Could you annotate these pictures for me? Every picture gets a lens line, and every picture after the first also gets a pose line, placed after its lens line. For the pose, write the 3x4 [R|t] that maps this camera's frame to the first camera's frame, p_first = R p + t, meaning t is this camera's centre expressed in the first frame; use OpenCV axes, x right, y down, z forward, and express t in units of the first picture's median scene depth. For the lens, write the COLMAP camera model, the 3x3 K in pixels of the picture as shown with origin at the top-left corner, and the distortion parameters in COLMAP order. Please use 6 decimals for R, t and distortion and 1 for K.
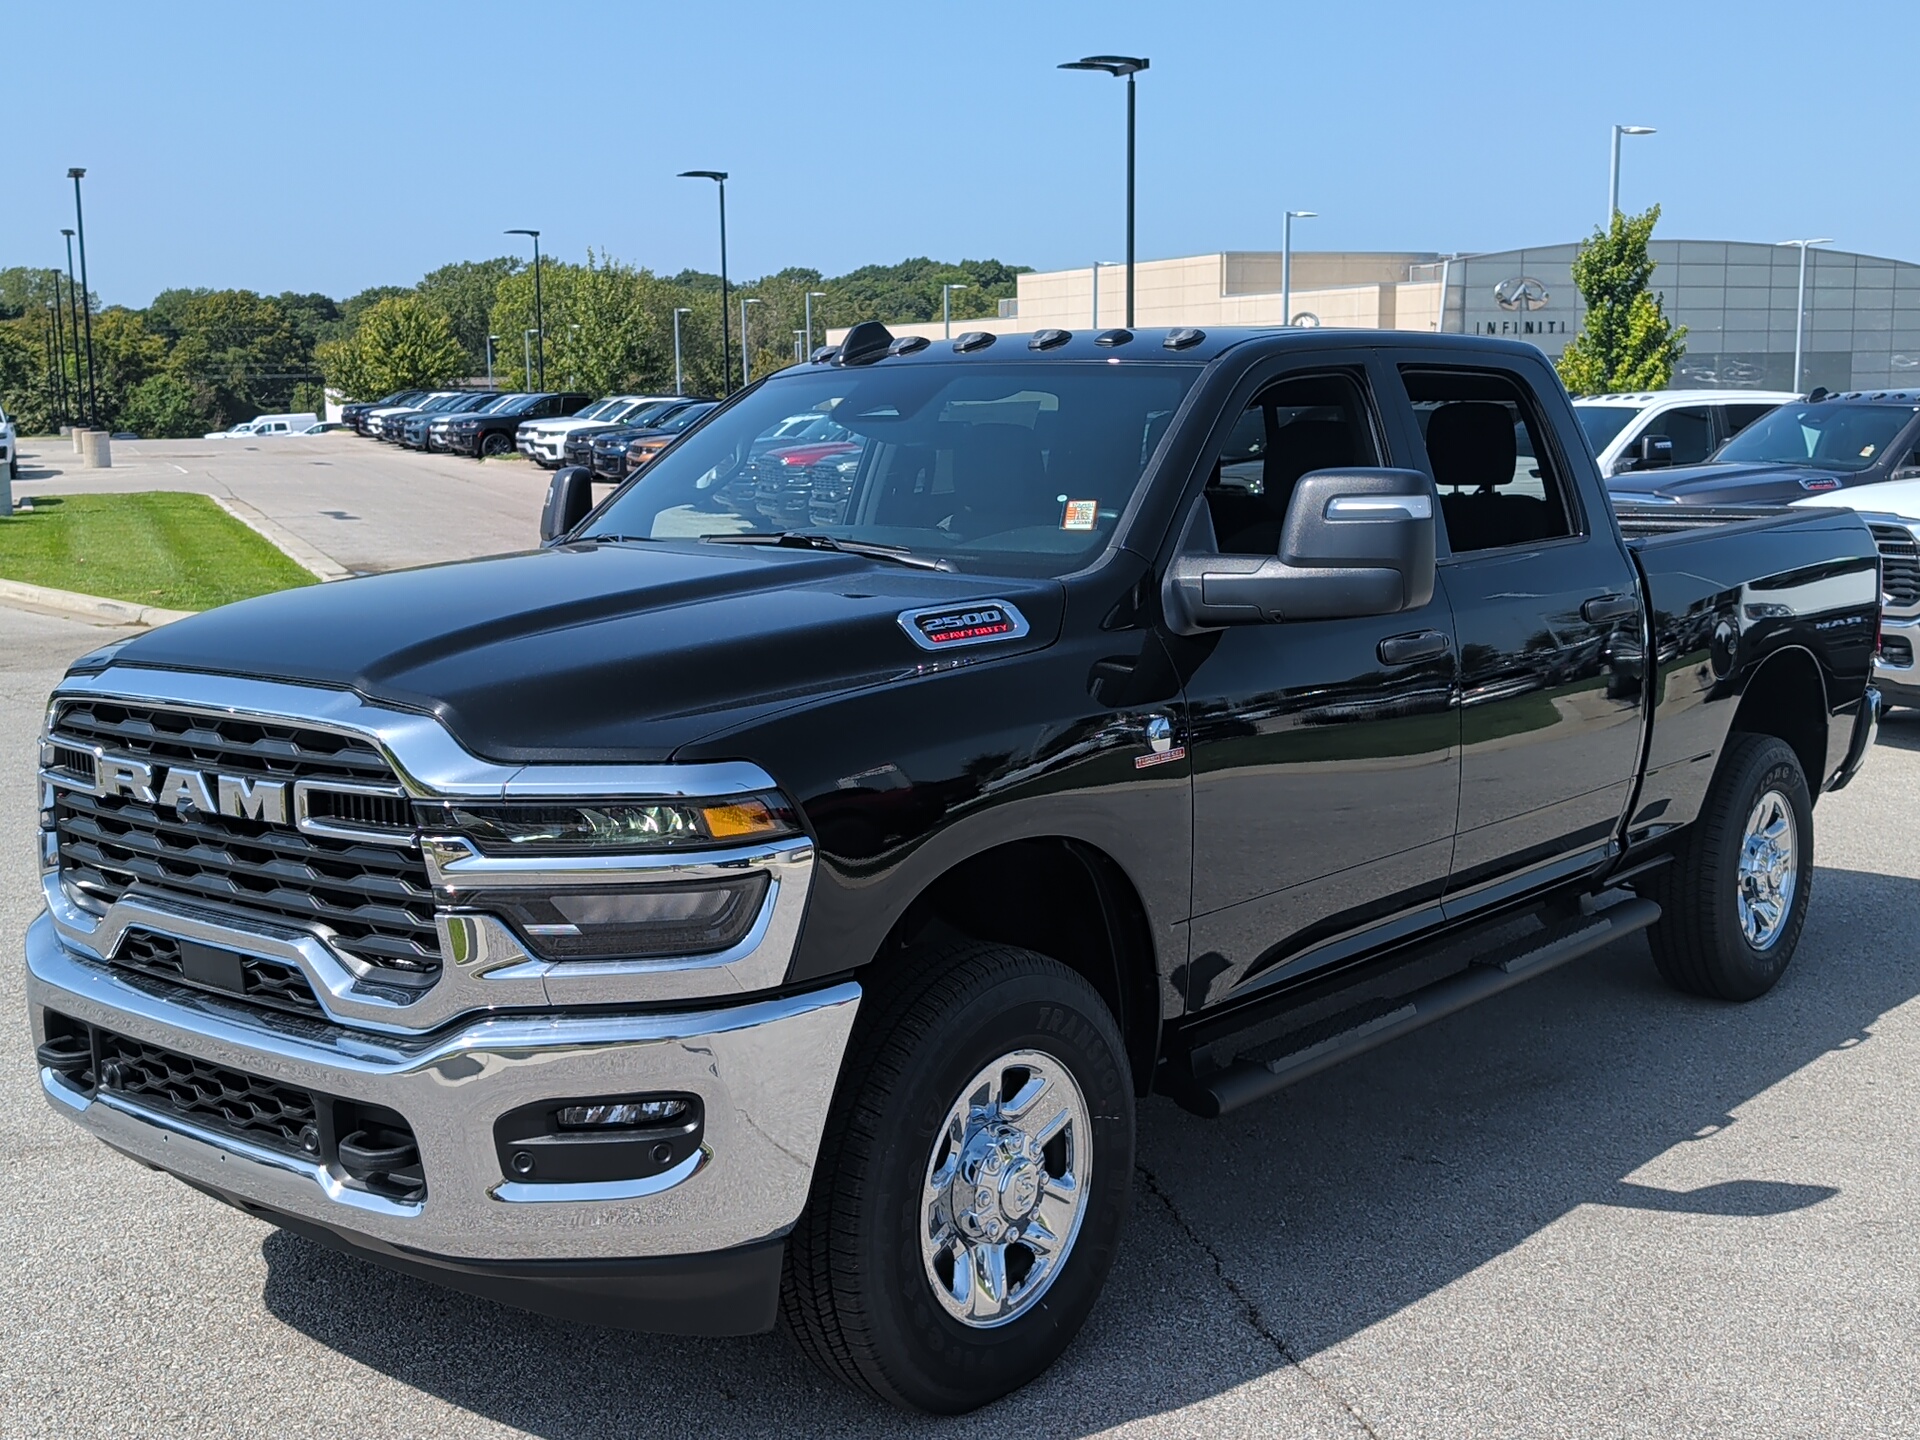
lens RADIAL K [[2295.7, 0, 956.5], [0, 2295.7, 718.3], [0, 0, 1]] dist [0.116295, -0.340277]
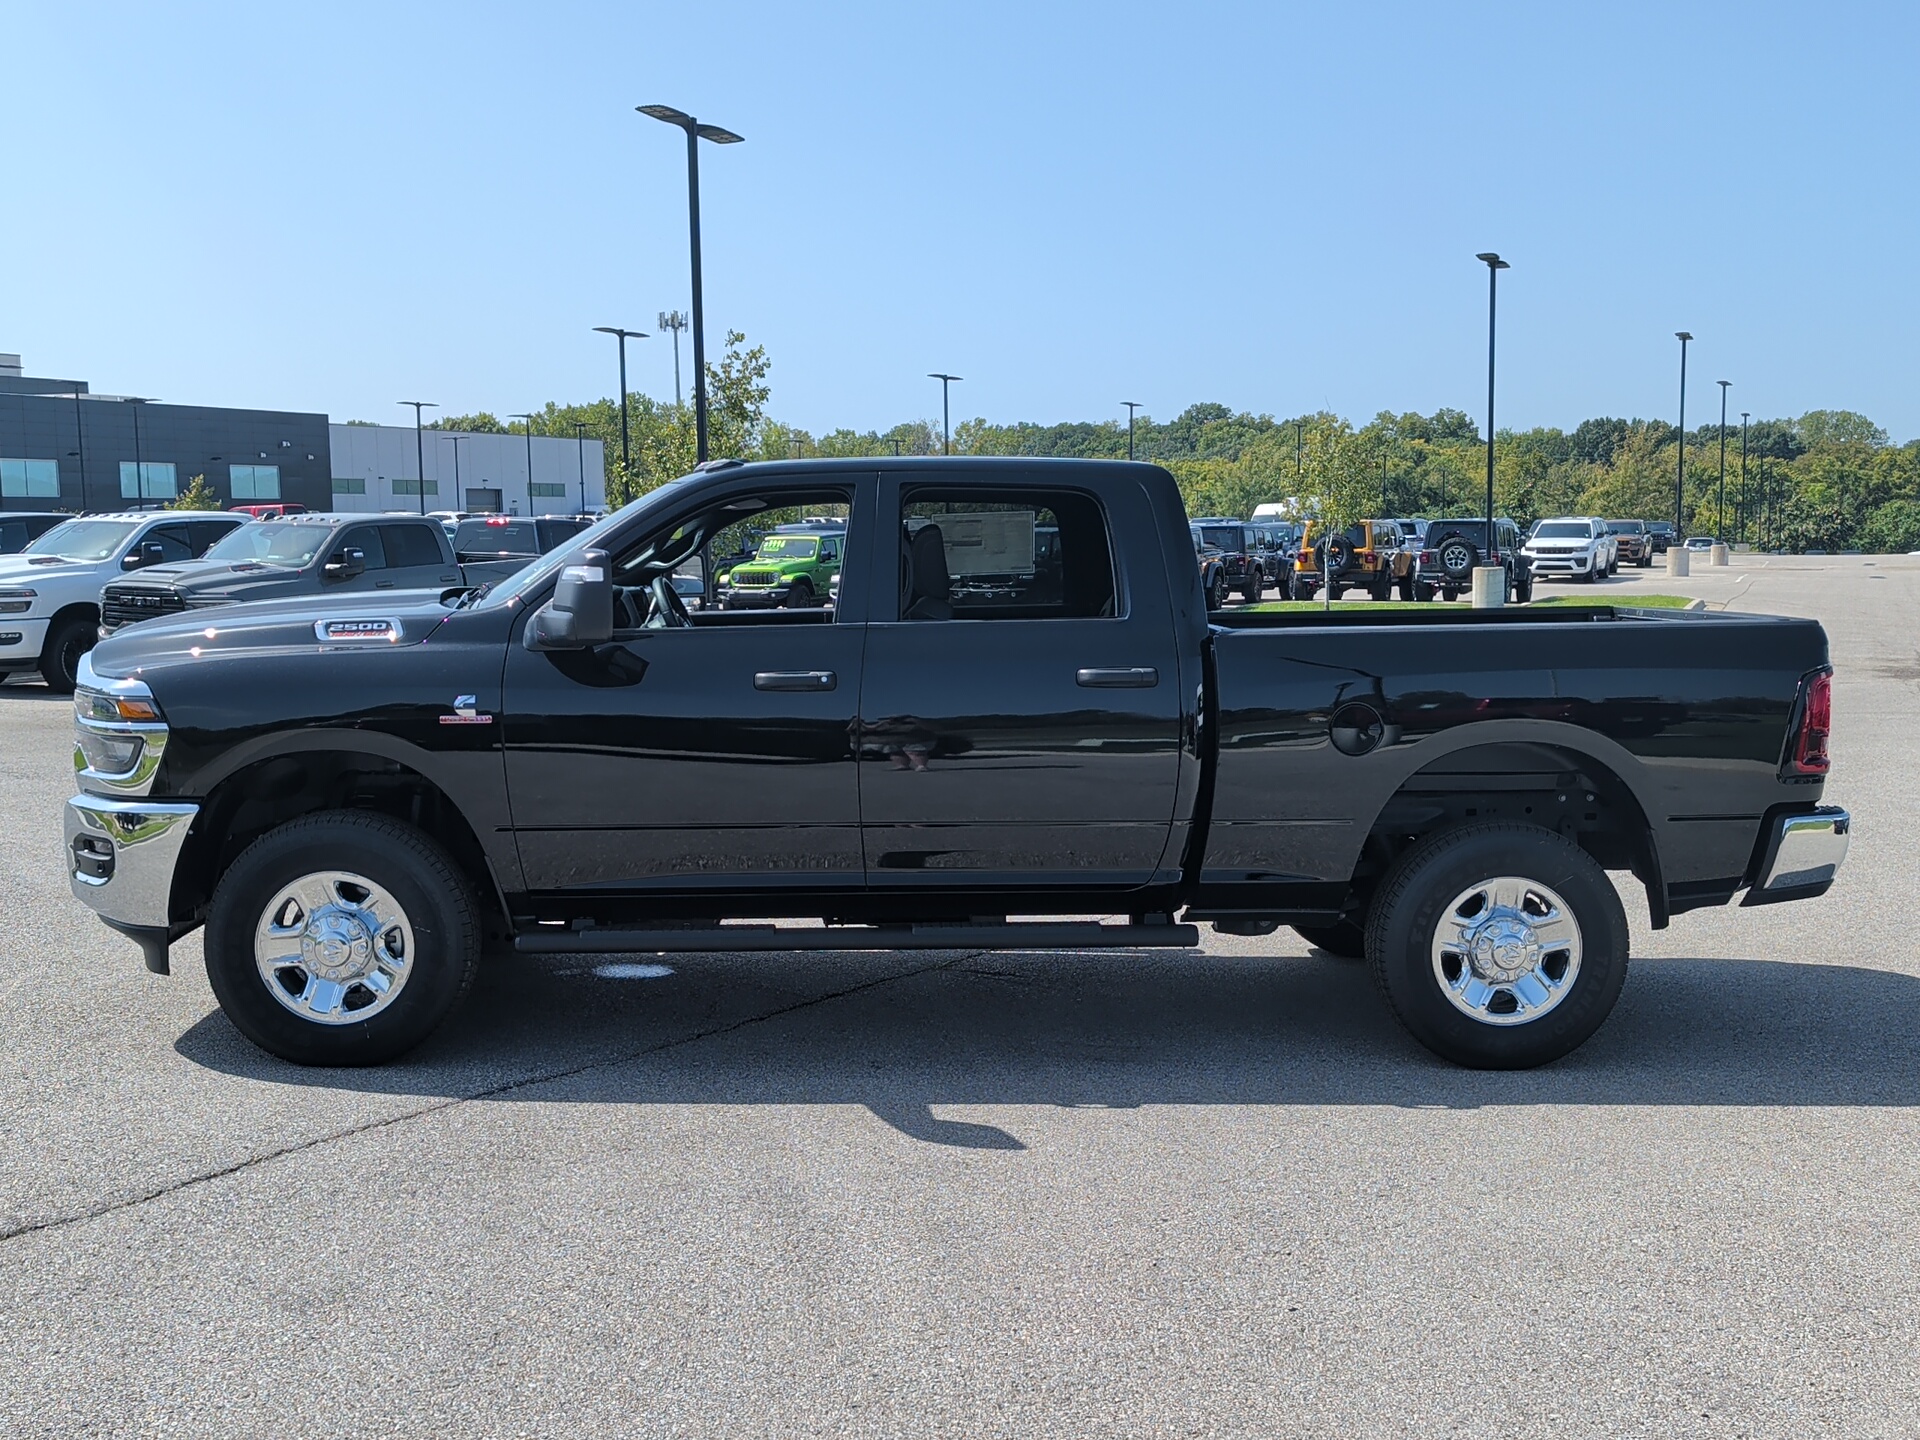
lens RADIAL K [[1864.3, 0, 898.8], [0, 1864.3, 798.3], [0, 0, 1]] dist [0.039162, 0.006402]
pose [[0.657975, 0.116773, -0.743931, 0.866132], [-0.110025, 0.992210, 0.058433, -0.026542], [0.744959, 0.043403, 0.665697, 0.231658]]
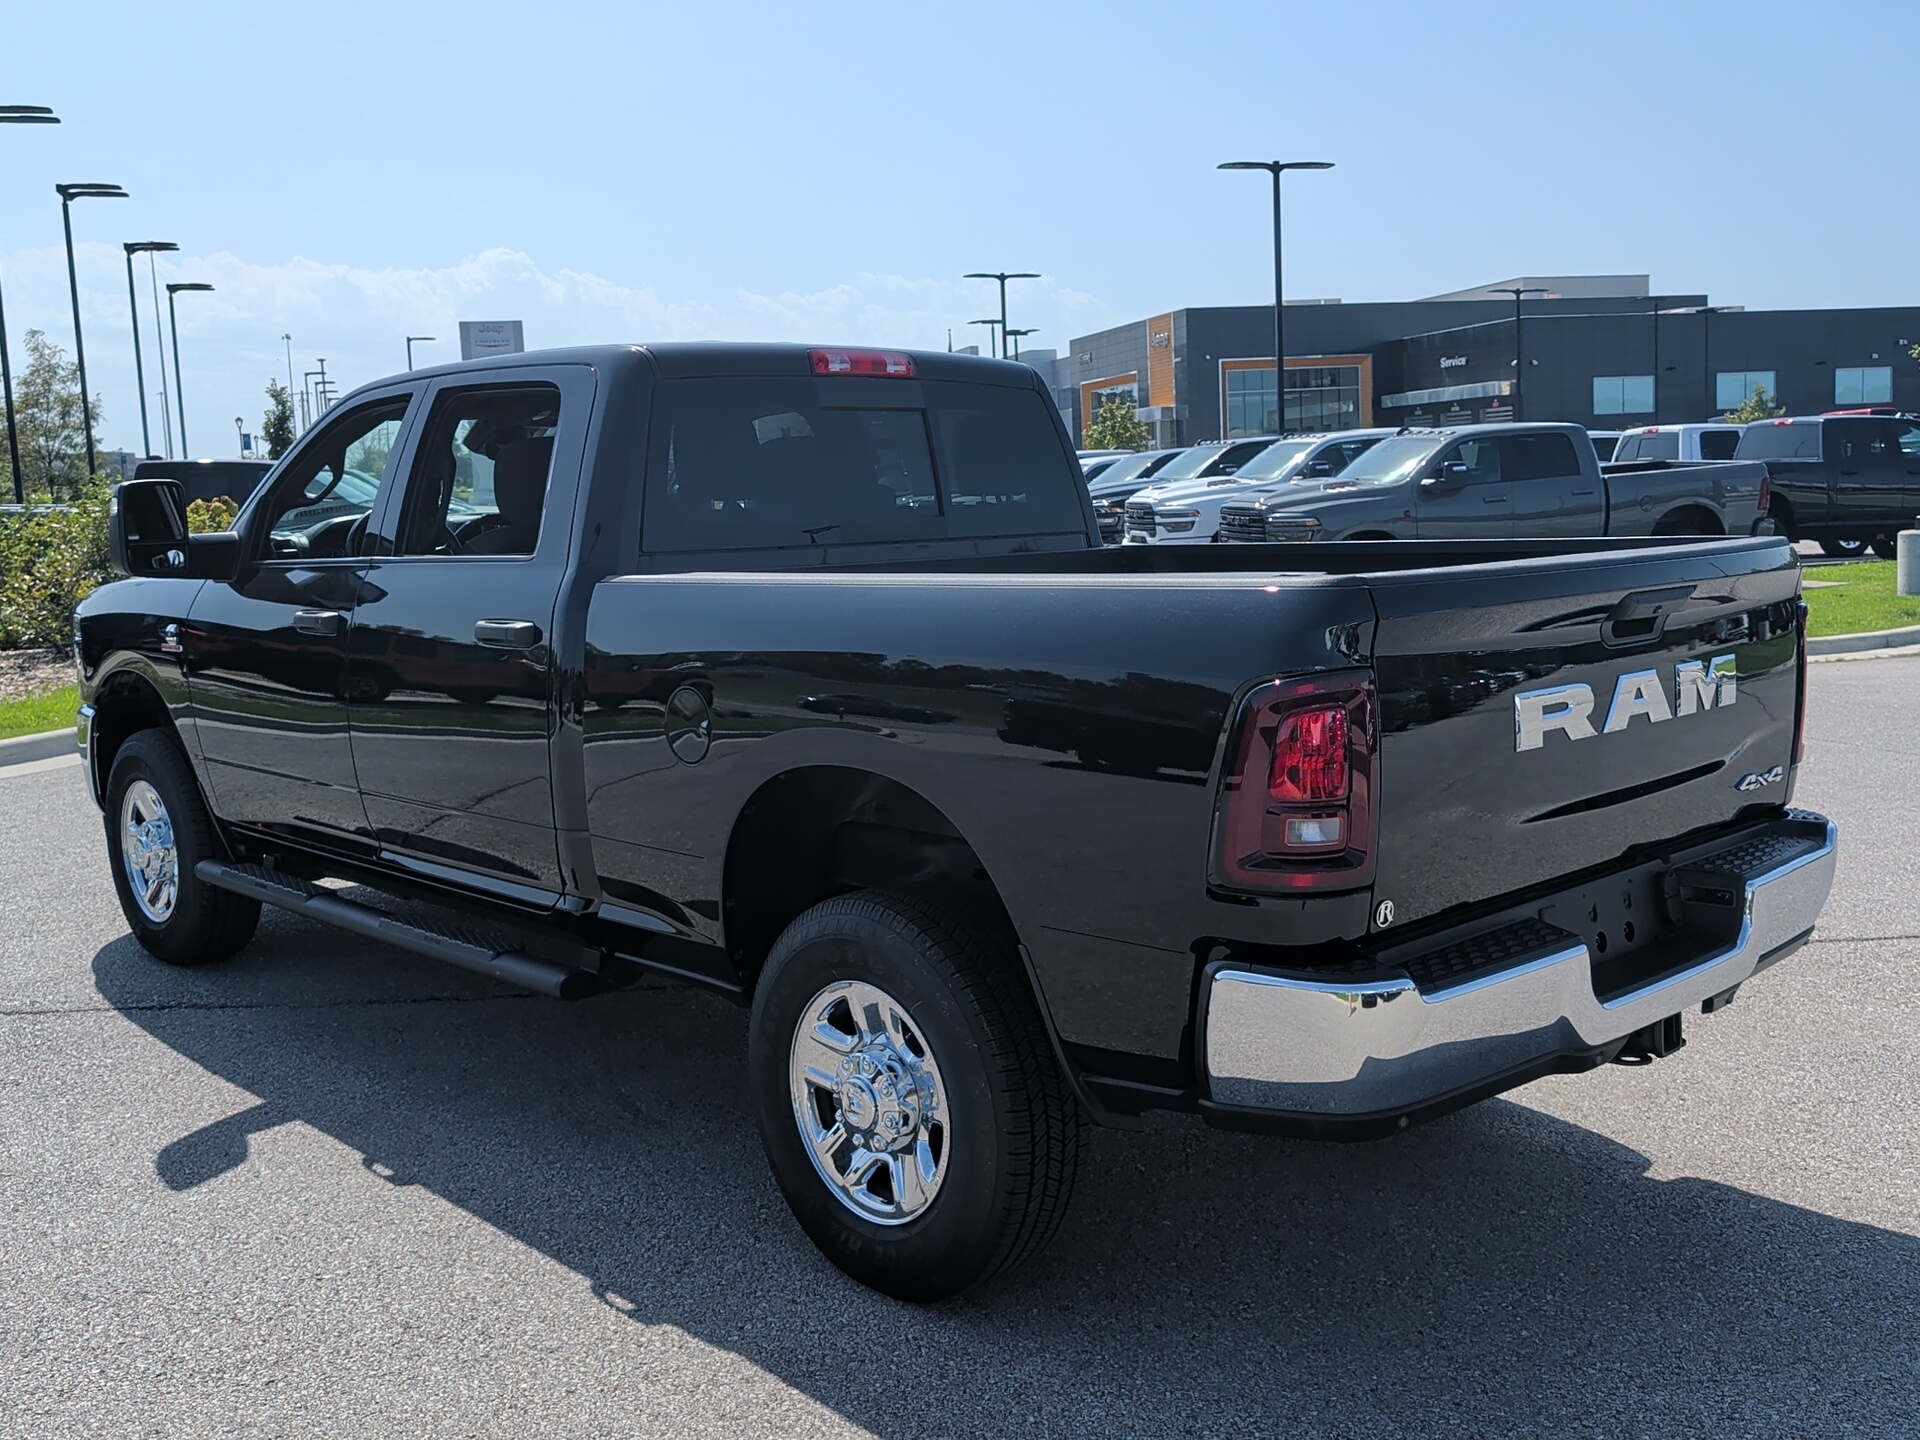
lens RADIAL K [[1855.0, 0, 959.1], [0, 1855.0, 722.9], [0, 0, 1]] dist [0.027858, -0.008609]
pose [[-0.129955, 0.147244, -0.980526, 0.919956], [-0.099836, 0.981943, 0.160688, -0.139177], [0.986481, 0.118774, -0.112909, 1.163806]]
